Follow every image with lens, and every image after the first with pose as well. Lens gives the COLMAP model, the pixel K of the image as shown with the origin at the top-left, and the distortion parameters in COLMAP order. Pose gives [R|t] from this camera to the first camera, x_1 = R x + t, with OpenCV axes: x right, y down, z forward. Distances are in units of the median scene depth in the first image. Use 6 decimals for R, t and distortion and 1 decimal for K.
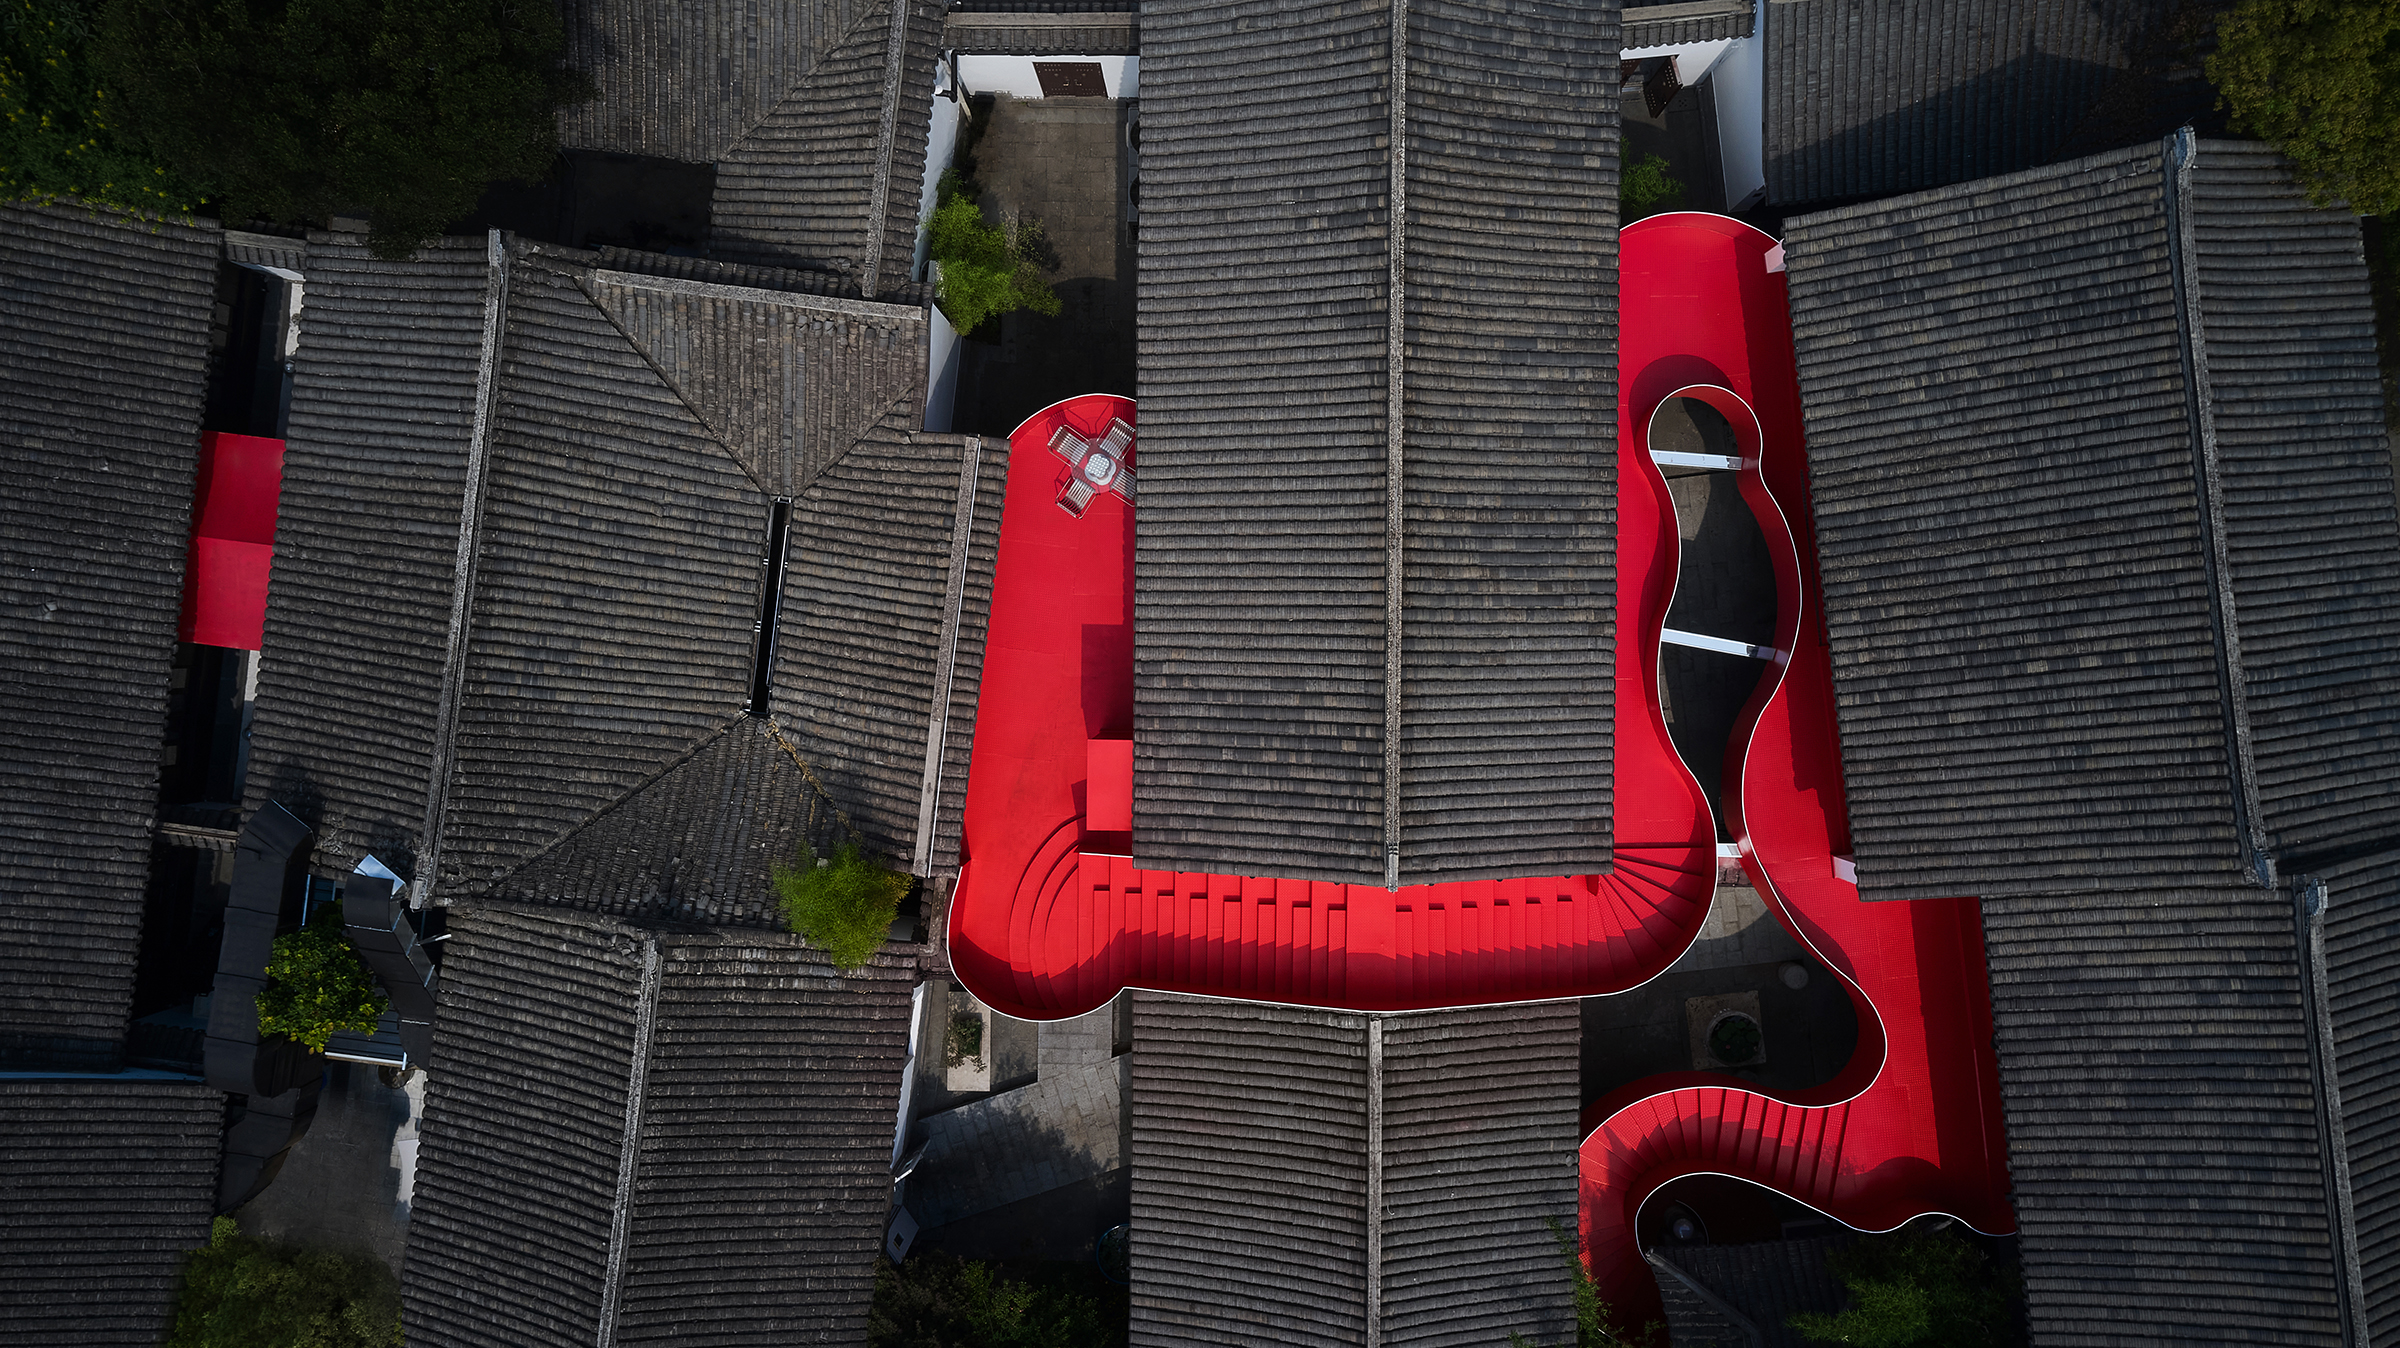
lens RADIAL K [[1920.3, 0, 1191.3], [0, 1920.3, 674.6], [0, 0, 1]] dist [0.009536, 0.002780]
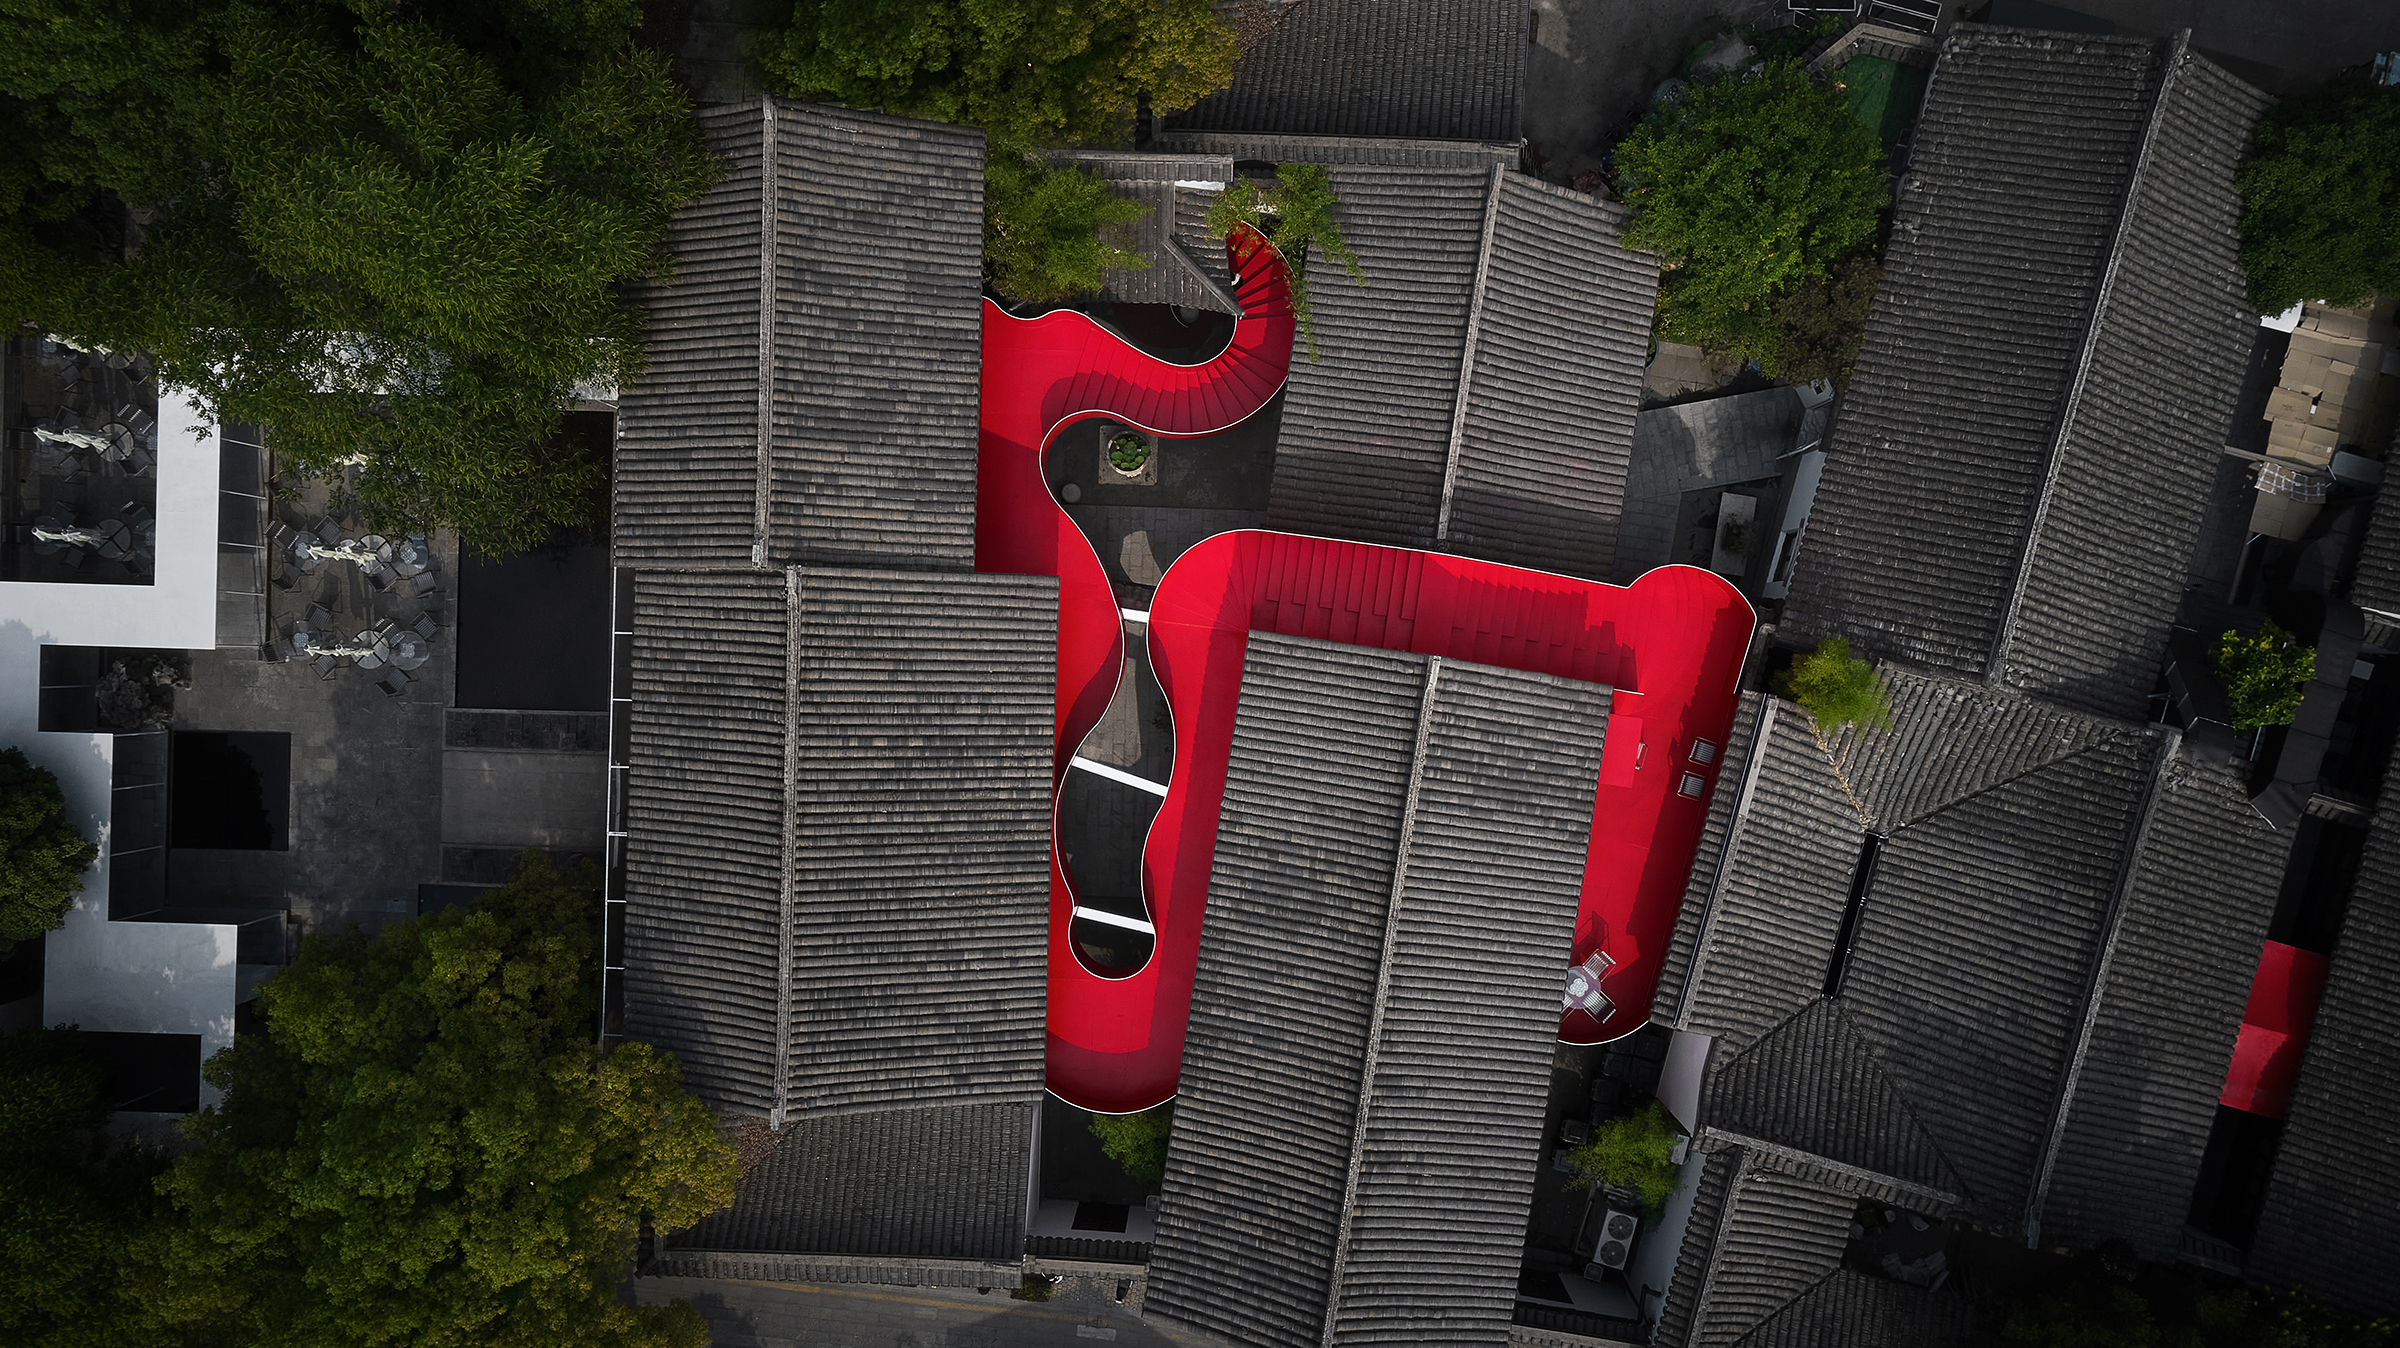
lens RADIAL K [[1920.3, 0, 1194.9], [0, 1920.3, 675.6], [0, 0, 1]] dist [0.009536, 0.002780]
pose [[-0.988520, -0.145957, 0.039041, 0.201436], [0.145040, -0.989100, -0.025389, 0.102239], [0.042321, -0.019435, 0.998915, -0.309288]]
